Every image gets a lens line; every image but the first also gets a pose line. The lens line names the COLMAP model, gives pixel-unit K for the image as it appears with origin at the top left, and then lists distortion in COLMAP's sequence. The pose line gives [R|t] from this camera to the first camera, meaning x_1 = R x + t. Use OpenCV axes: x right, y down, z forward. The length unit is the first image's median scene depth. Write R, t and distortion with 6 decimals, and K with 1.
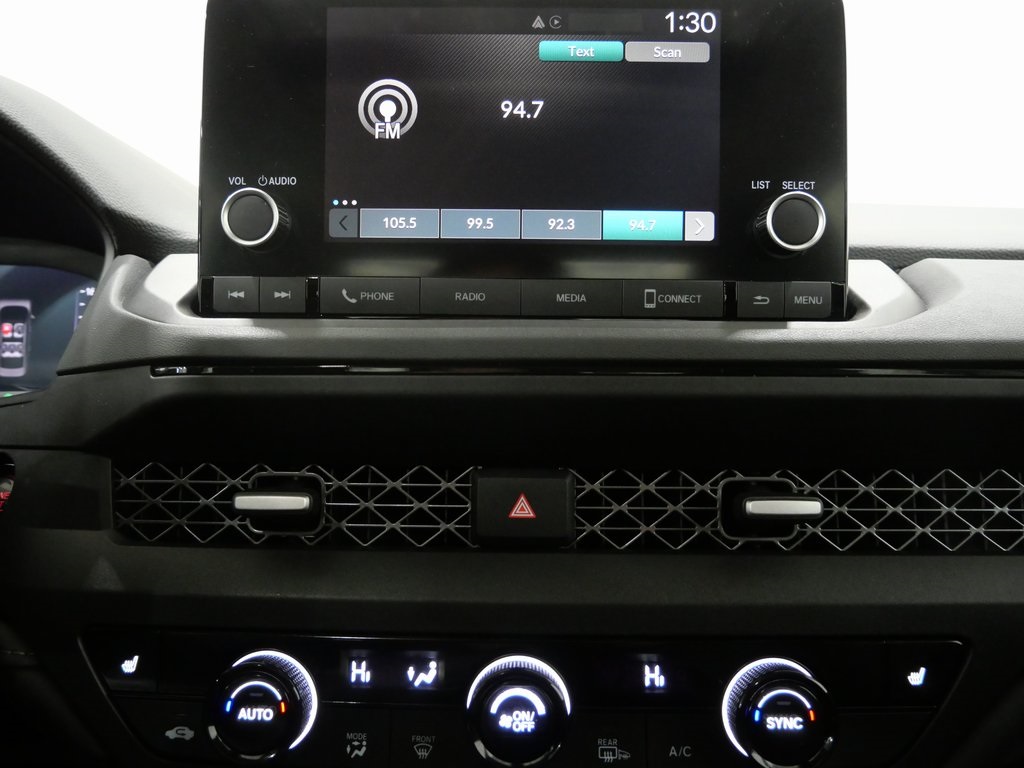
lens RADIAL K [[763.5, 0, 512.0], [0, 763.5, 384.0], [0, 0, 1]] dist [-0.039043, 0.005035]
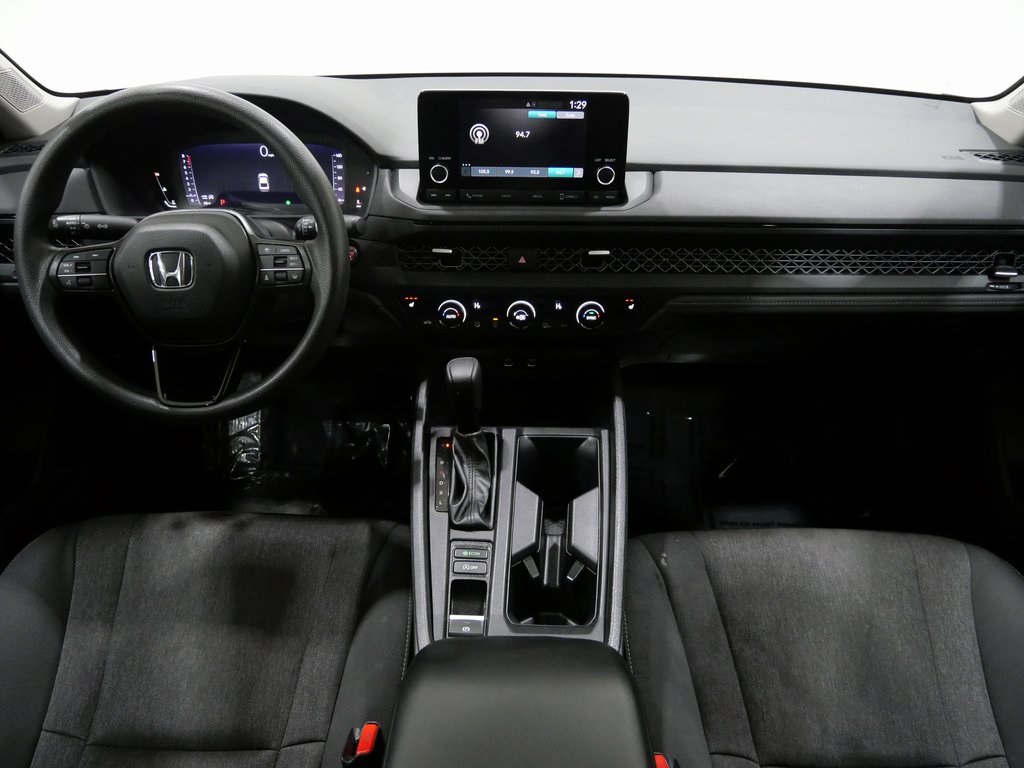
lens RADIAL K [[740.8, 0, 512.0], [0, 740.8, 384.0], [0, 0, 1]] dist [-0.034807, 0.002135]
pose [[0.999942, -0.005686, 0.009124, -0.064468], [0.001071, 0.897171, 0.441683, -0.785149], [-0.010697, -0.441647, 0.897125, -2.172951]]
